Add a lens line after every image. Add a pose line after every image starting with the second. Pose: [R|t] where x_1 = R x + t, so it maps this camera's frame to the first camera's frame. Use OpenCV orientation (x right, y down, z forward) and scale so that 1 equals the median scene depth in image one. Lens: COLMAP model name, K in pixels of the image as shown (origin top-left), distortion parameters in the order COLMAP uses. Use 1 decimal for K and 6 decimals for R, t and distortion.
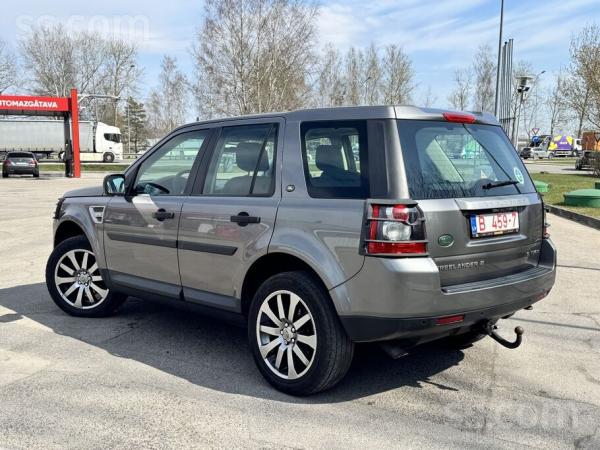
lens RADIAL K [[683.9, 0, 300.0], [0, 683.9, 225.0], [0, 0, 1]] dist [0.173665, -0.379703]
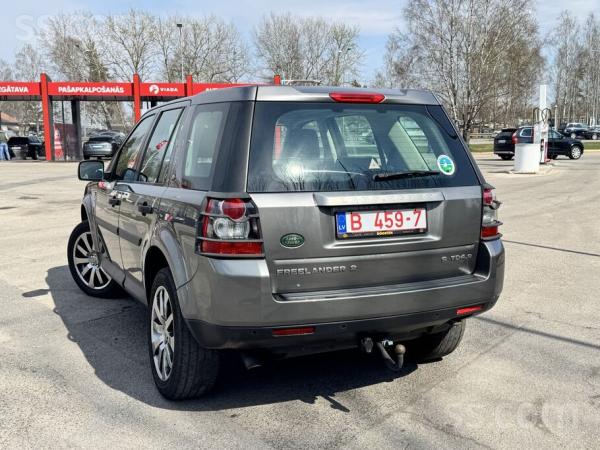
lens RADIAL K [[683.9, 0, 300.0], [0, 683.9, 225.0], [0, 0, 1]] dist [0.173665, -0.379703]
pose [[0.946372, 0.031999, -0.321490, 0.450679], [-0.022945, 0.999227, 0.031915, -0.022791], [0.322263, -0.022827, 0.946375, 0.166916]]
